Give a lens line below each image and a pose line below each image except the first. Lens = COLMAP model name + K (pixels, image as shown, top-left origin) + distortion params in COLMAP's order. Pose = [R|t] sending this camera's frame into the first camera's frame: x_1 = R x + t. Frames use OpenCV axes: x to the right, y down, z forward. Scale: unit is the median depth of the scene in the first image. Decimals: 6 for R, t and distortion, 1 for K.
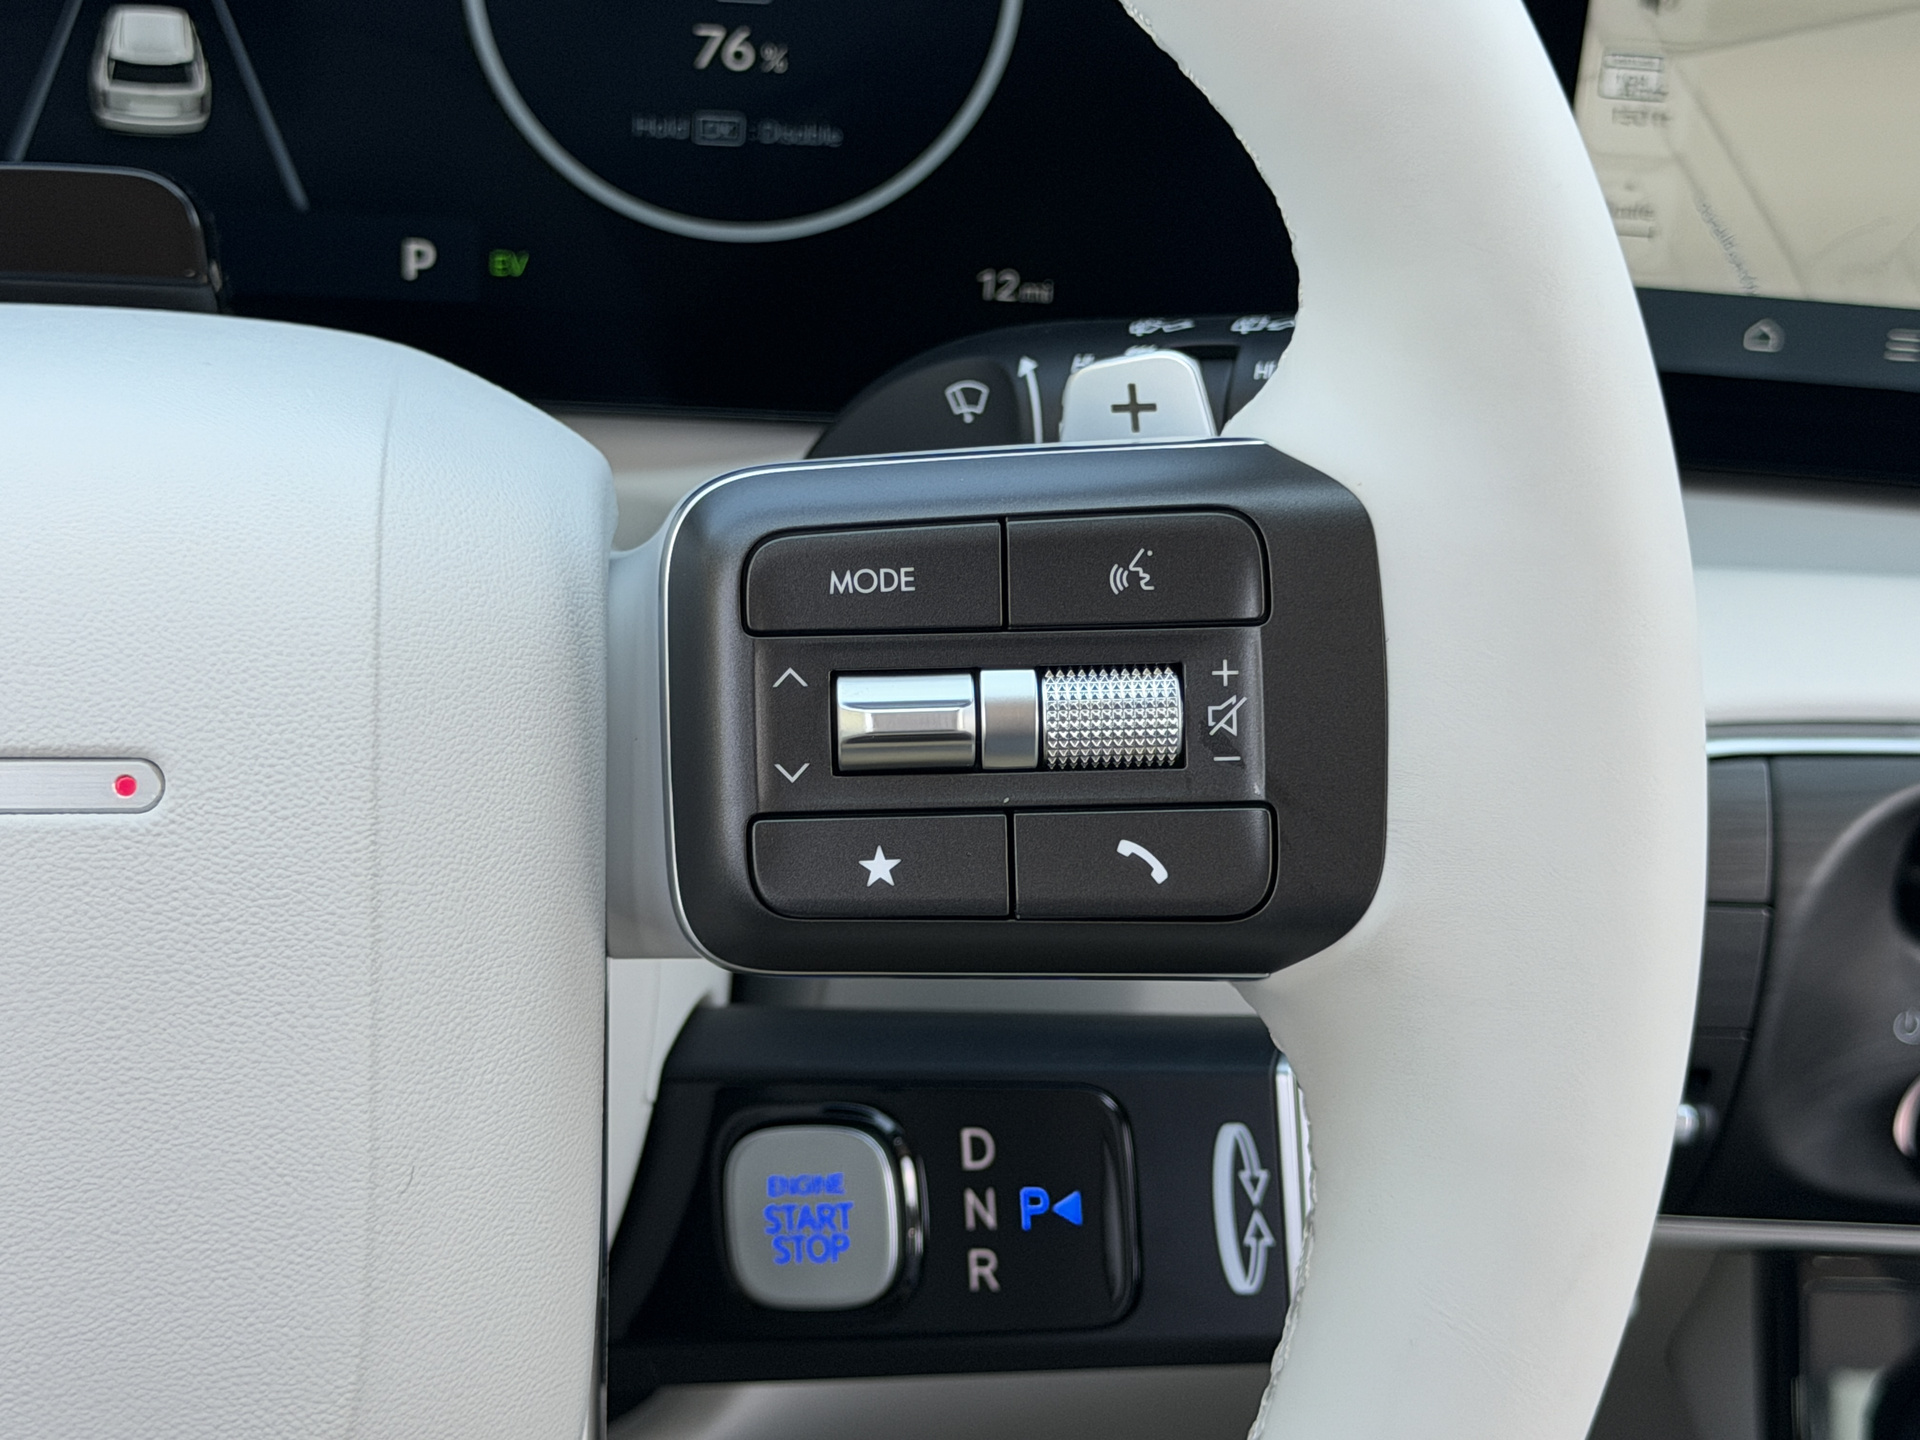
lens RADIAL K [[3623.1, 0, 960.0], [0, 3623.1, 720.0], [0, 0, 1]] dist [0.117976, 0.012368]
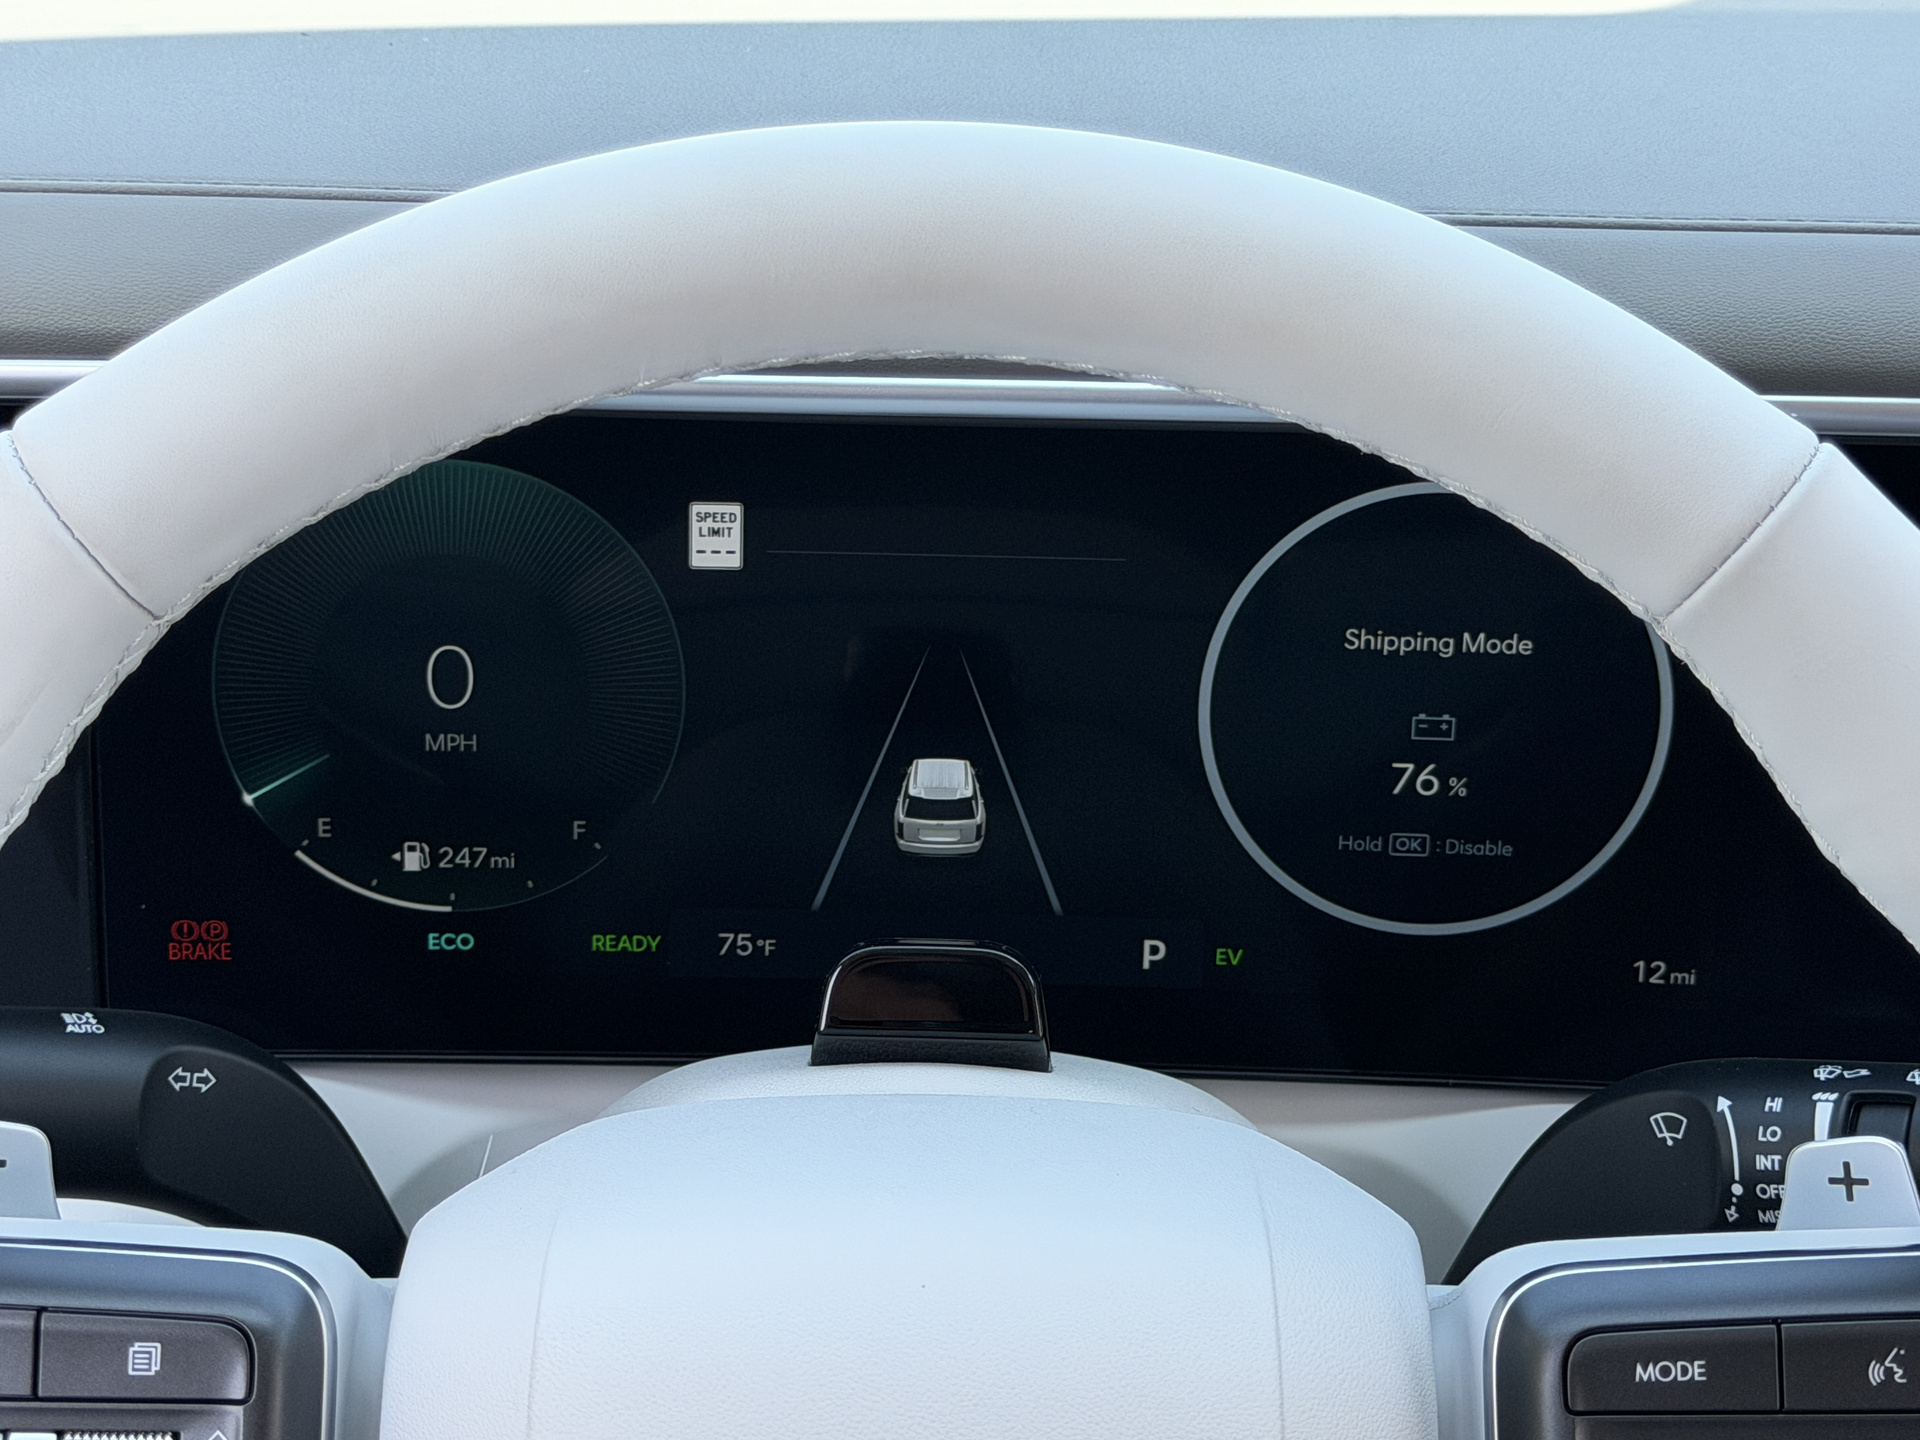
lens RADIAL K [[3623.1, 0, 960.0], [0, 3623.1, 720.0], [0, 0, 1]] dist [0.117976, 0.012368]
pose [[0.994242, -0.007647, -0.106889, -0.087289], [-0.002228, 0.995759, -0.091969, -0.096780], [0.107139, 0.091678, 0.990008, -0.186172]]
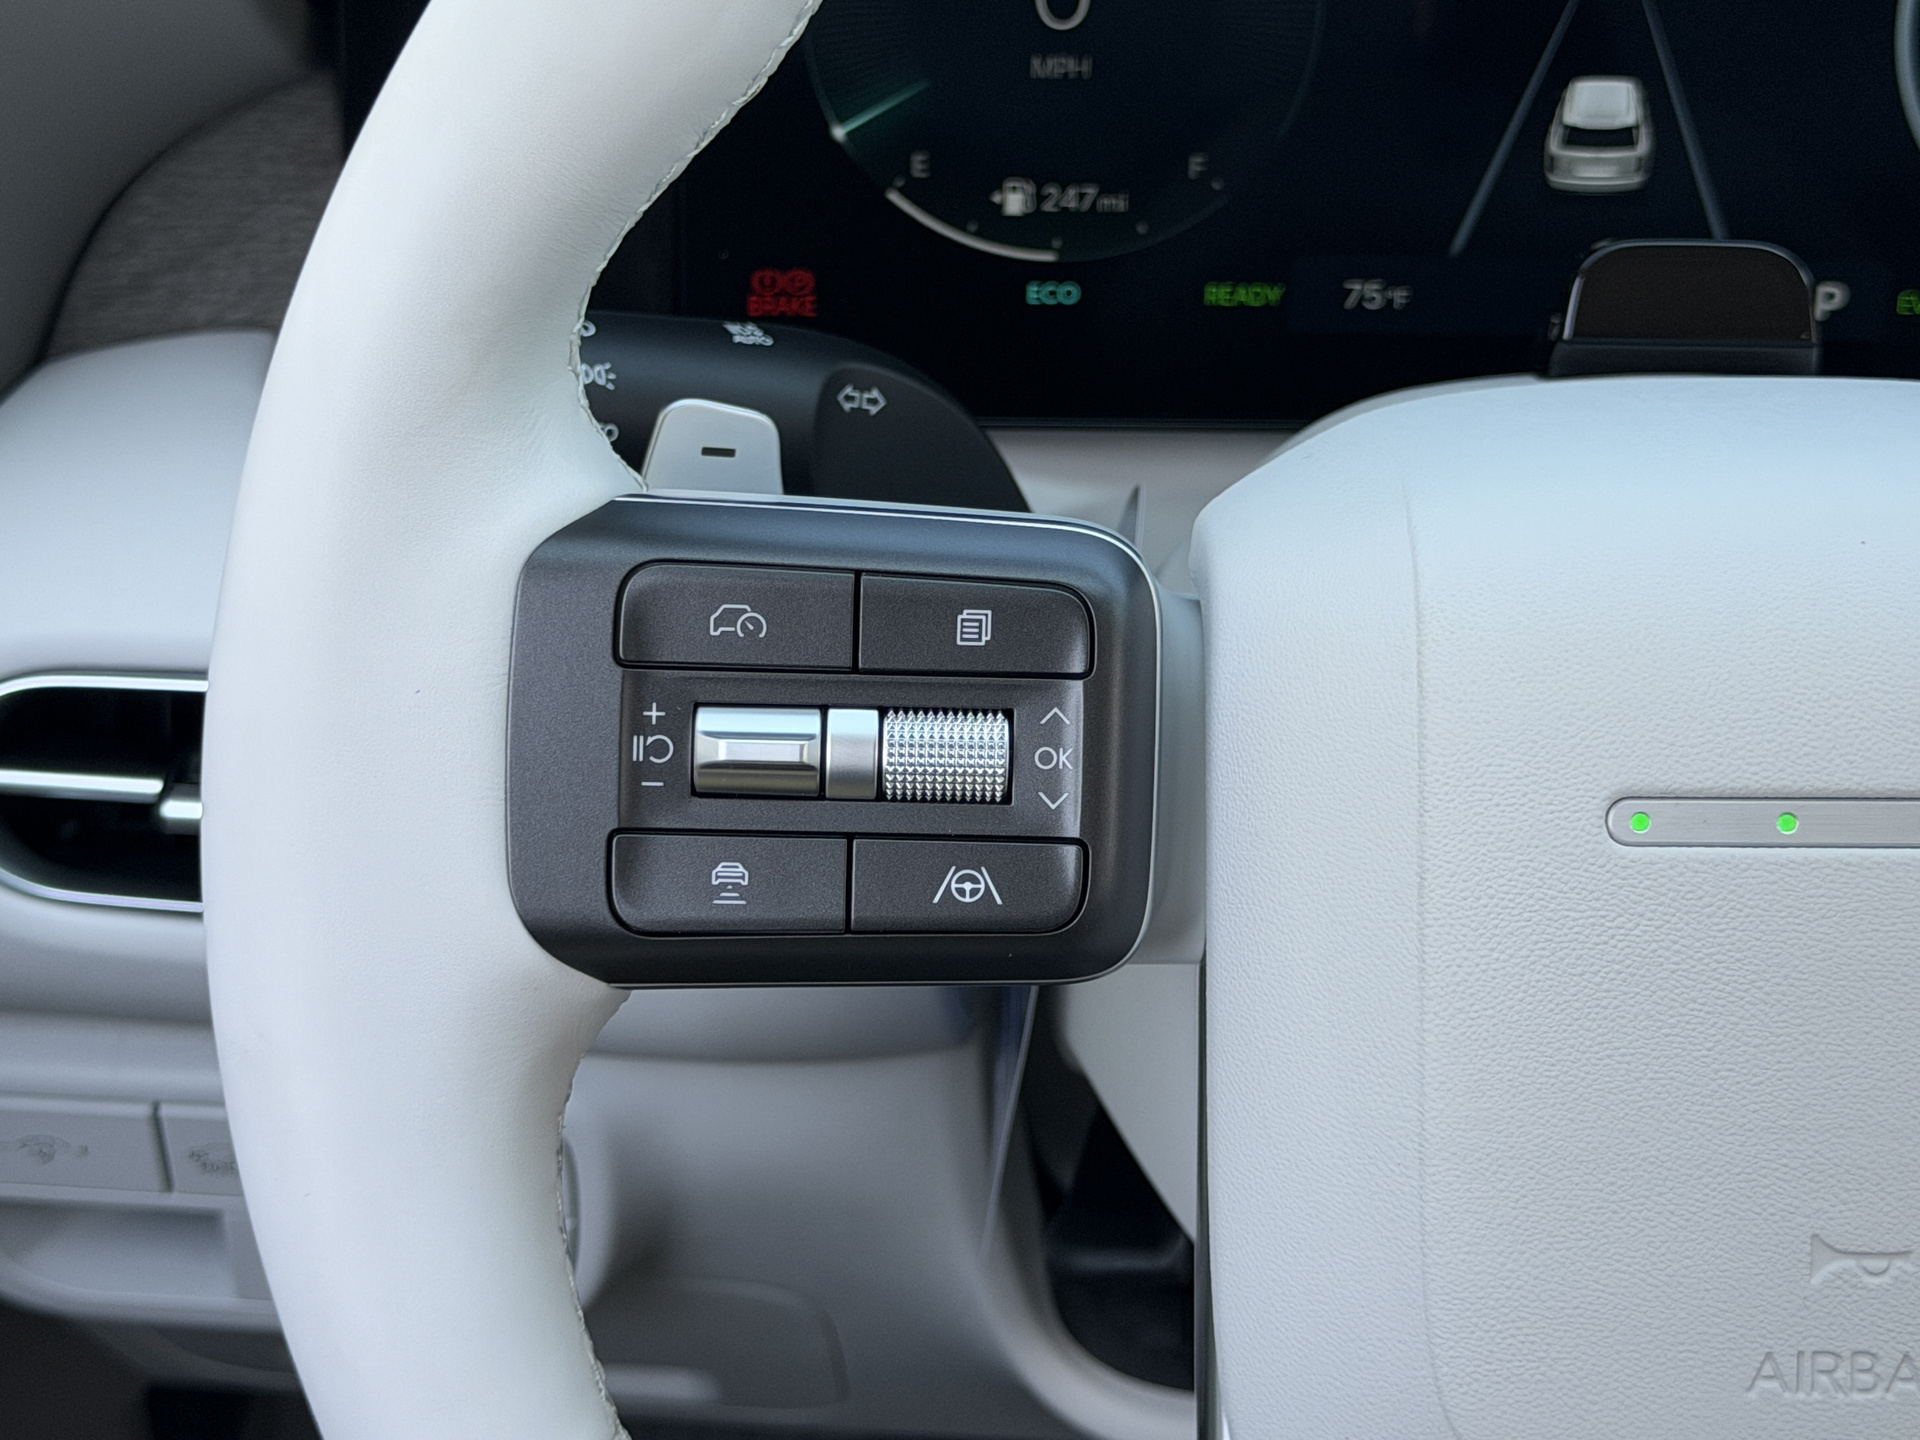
lens RADIAL K [[3623.1, 0, 960.0], [0, 3623.1, 720.0], [0, 0, 1]] dist [0.117976, 0.012368]
pose [[0.991063, -0.000176, -0.133398, -0.266846], [0.001921, 0.999914, 0.012949, -0.018640], [0.133384, -0.013089, 0.990978, -0.100550]]
